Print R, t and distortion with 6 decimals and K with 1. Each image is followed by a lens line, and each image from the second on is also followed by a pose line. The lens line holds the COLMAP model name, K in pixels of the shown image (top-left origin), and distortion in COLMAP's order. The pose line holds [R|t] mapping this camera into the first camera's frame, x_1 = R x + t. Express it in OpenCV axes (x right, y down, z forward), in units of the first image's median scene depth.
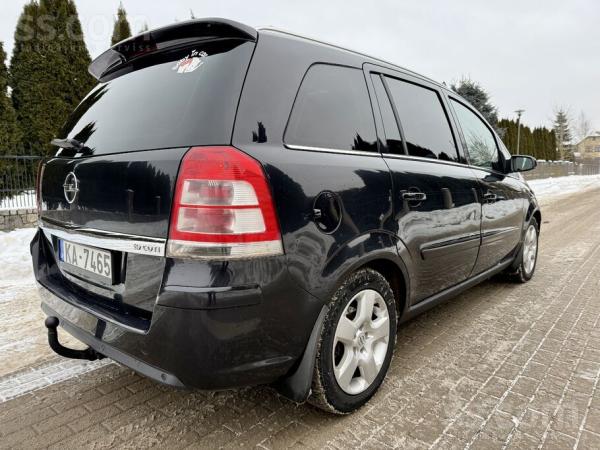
lens RADIAL K [[397.6, 0, 299.7], [0, 397.6, 228.6], [0, 0, 1]] dist [0.039324, -0.044392]
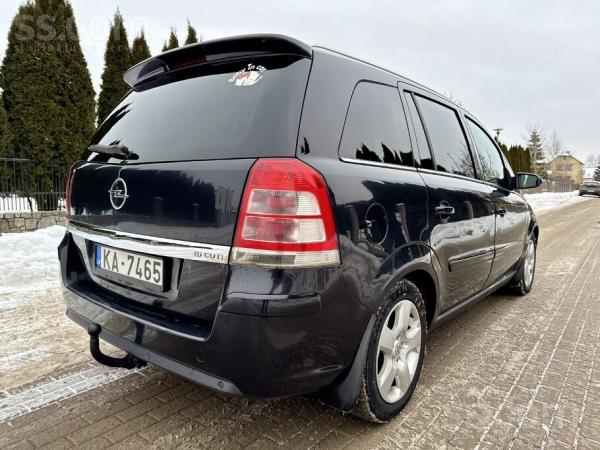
lens RADIAL K [[397.6, 0, 299.7], [0, 397.6, 228.6], [0, 0, 1]] dist [0.039324, -0.044392]
pose [[0.998315, 0.020761, 0.054193, -0.150039], [-0.019377, 0.999476, -0.025947, 0.000954], [-0.054703, 0.024853, 0.998193, -0.015559]]
